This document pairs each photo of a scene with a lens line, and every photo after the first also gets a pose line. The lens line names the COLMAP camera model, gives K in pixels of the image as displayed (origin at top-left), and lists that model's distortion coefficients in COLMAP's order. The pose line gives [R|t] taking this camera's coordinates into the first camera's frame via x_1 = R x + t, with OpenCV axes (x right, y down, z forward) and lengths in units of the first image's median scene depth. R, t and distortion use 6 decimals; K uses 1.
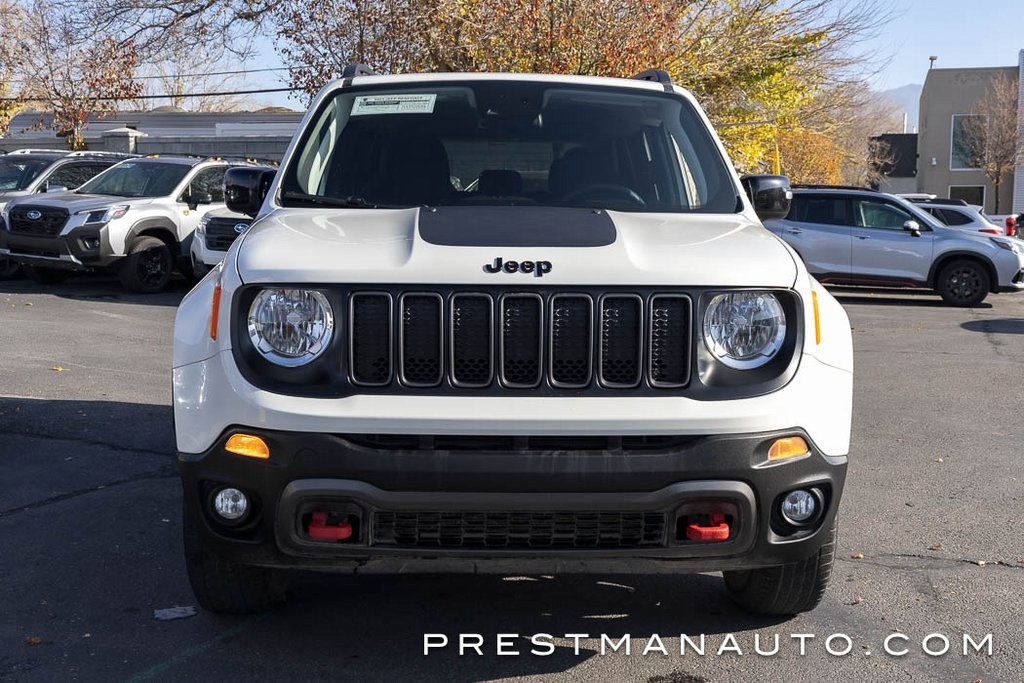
lens RADIAL K [[1168.0, 0, 512.0], [0, 1168.0, 341.5], [0, 0, 1]] dist [-0.002741, -0.022305]
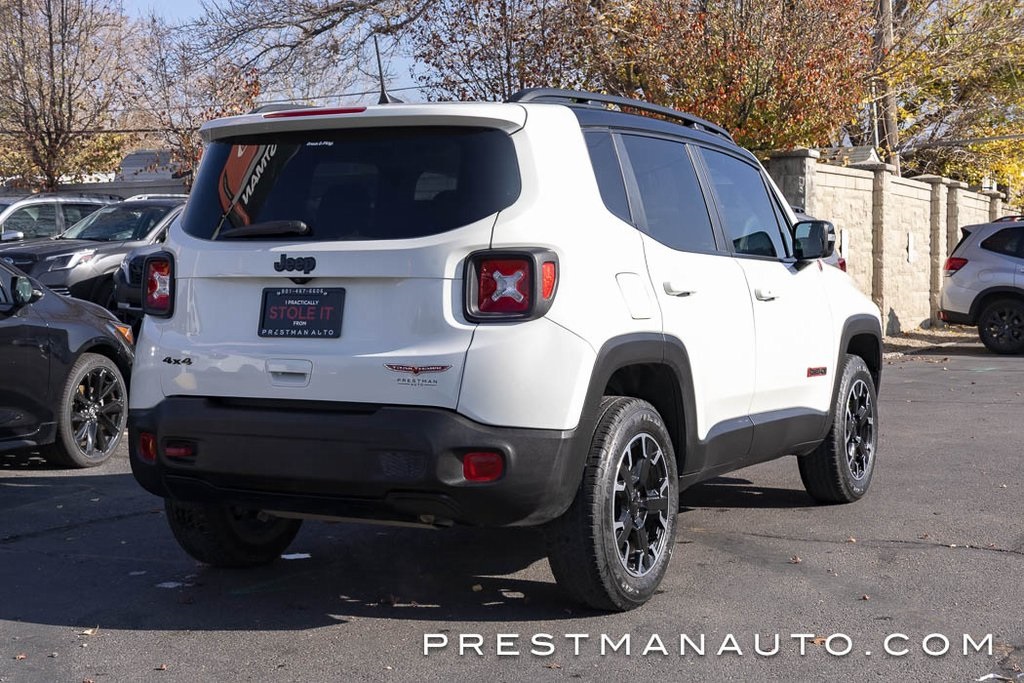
lens RADIAL K [[1667.3, 0, 512.0], [0, 1667.3, 341.5], [0, 0, 1]] dist [-0.000611, 0.017495]
pose [[0.987836, -0.009033, -0.155237, 0.063599], [0.000108, 0.998351, -0.057405, 0.022549], [0.155500, 0.056690, 0.986208, -0.214529]]
